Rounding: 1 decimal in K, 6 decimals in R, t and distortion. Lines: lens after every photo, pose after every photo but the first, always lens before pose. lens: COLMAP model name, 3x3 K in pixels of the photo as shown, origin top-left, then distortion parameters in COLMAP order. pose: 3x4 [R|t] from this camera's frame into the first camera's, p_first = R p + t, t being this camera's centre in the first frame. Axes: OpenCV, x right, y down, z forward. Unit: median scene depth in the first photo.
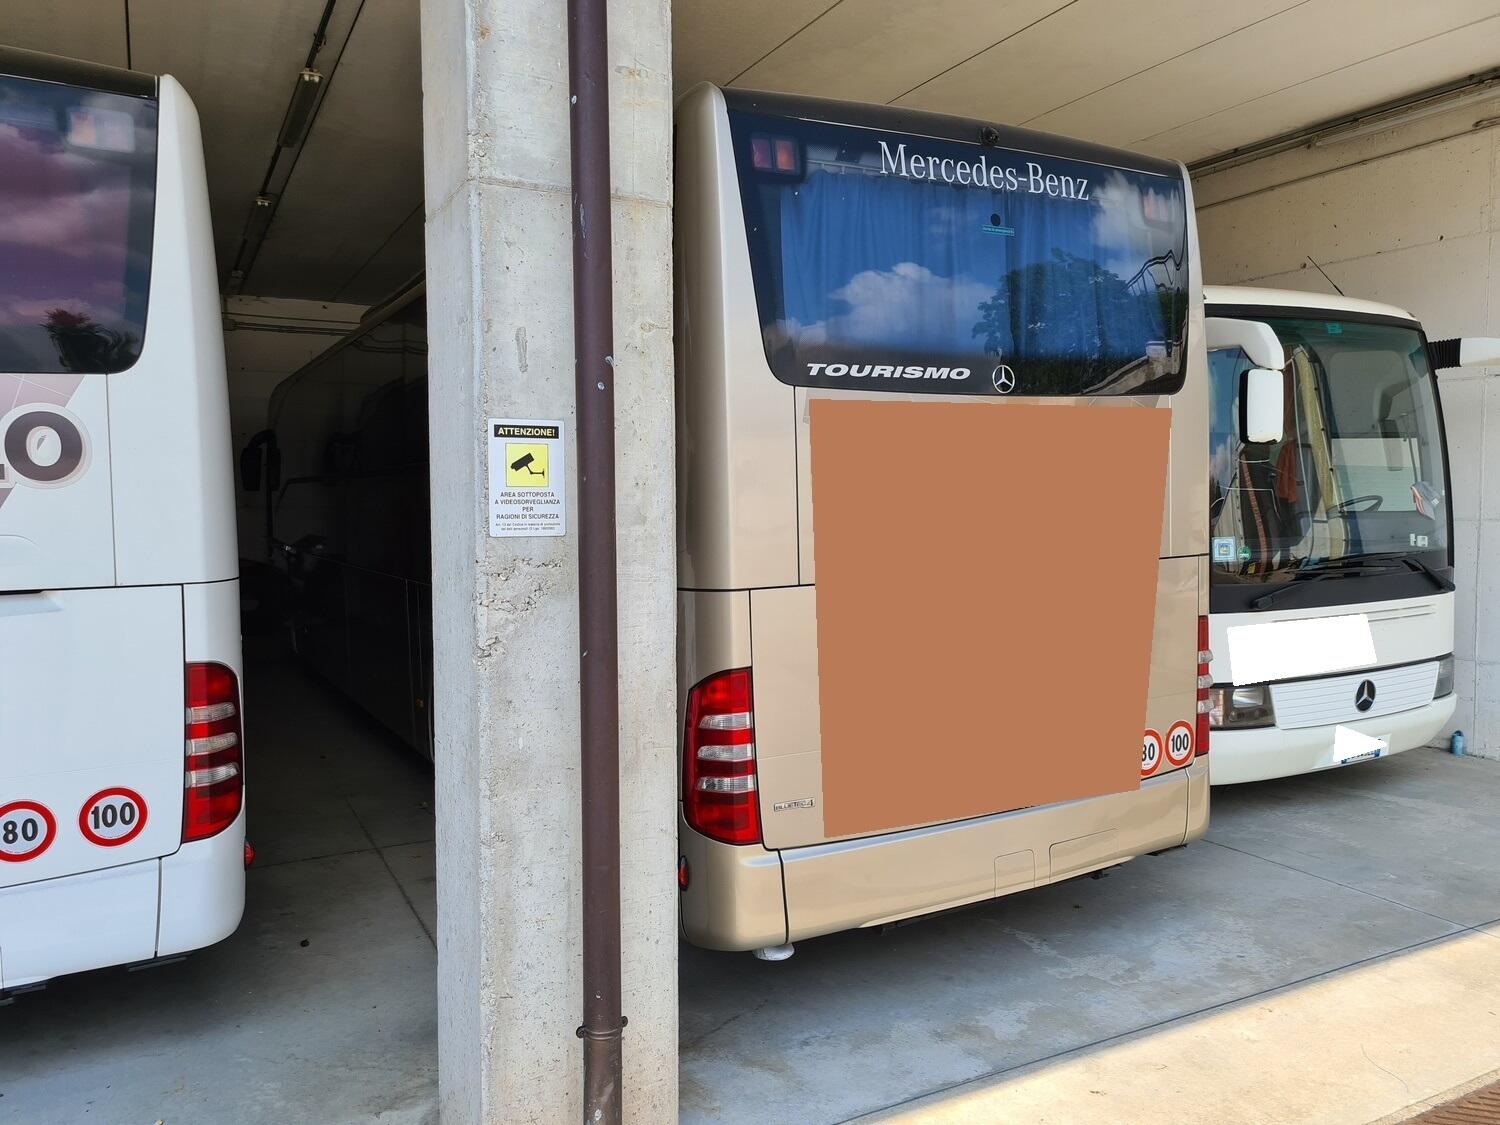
lens RADIAL K [[1166.0, 0, 749.3], [0, 1166.0, 524.8], [0, 0, 1]] dist [0.049998, -0.040402]
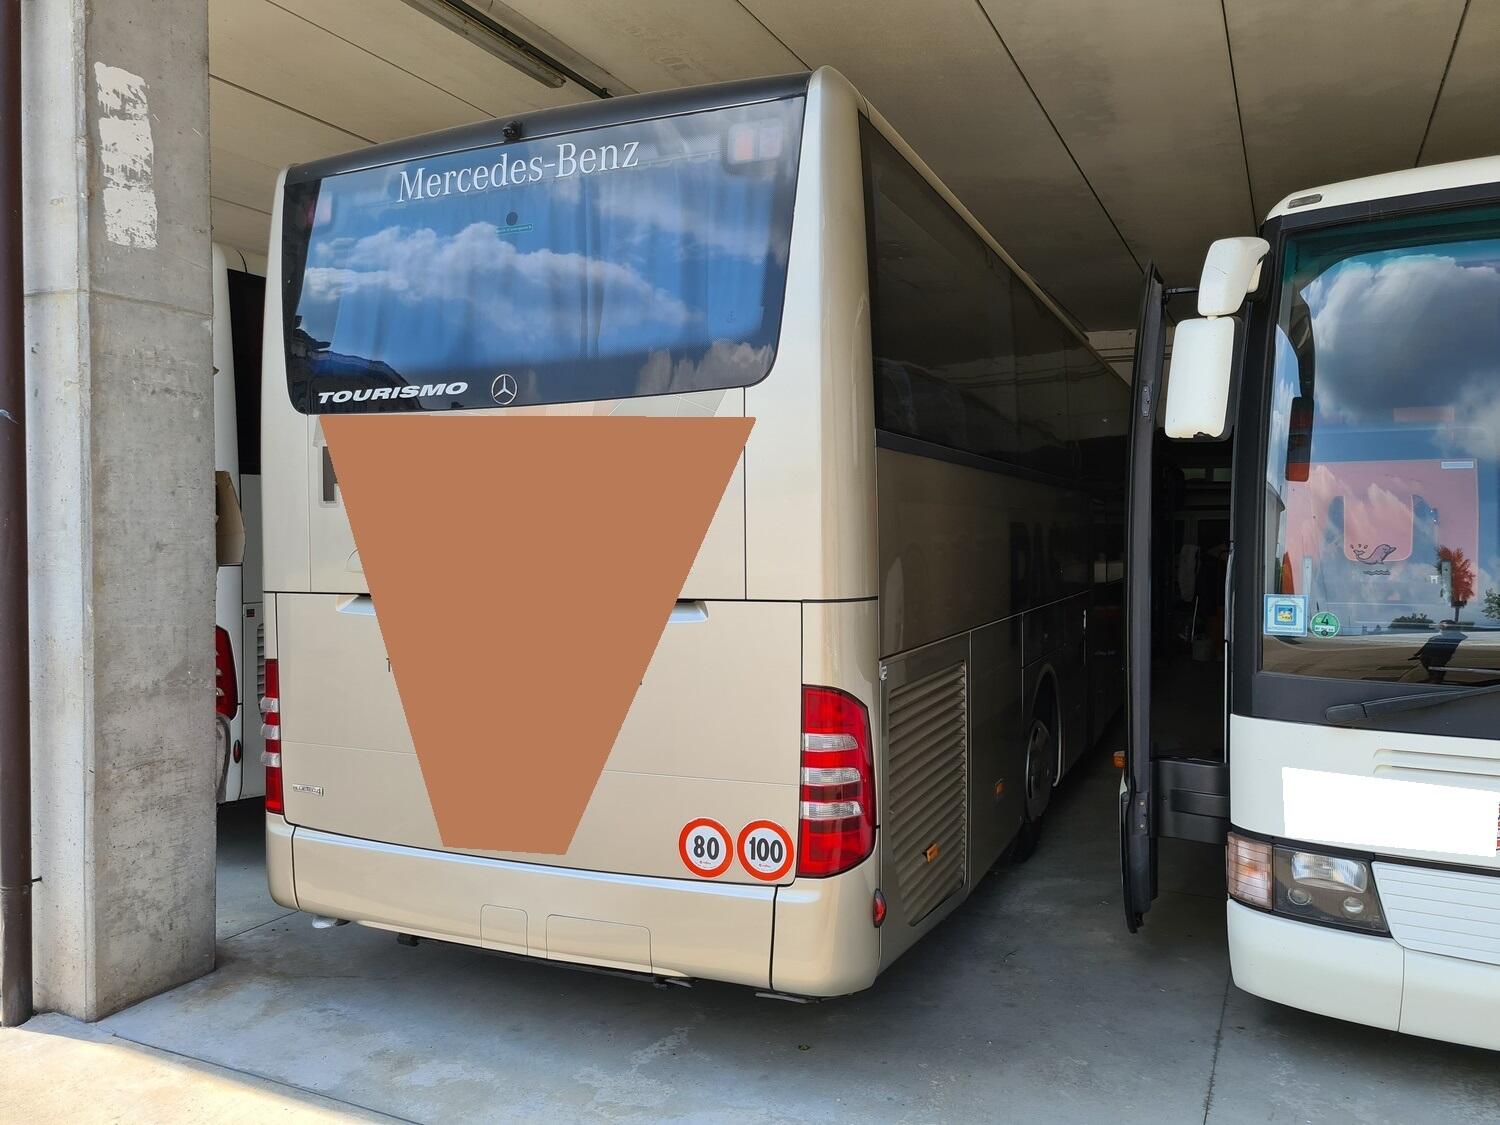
lens RADIAL K [[1166.0, 0, 749.3], [0, 1166.0, 524.8], [0, 0, 1]] dist [0.049998, -0.040402]
pose [[0.582404, 0.017335, -0.812714, 1.090887], [-0.033352, 0.999440, -0.002583, -0.021646], [0.812215, 0.028610, 0.582656, 0.624921]]
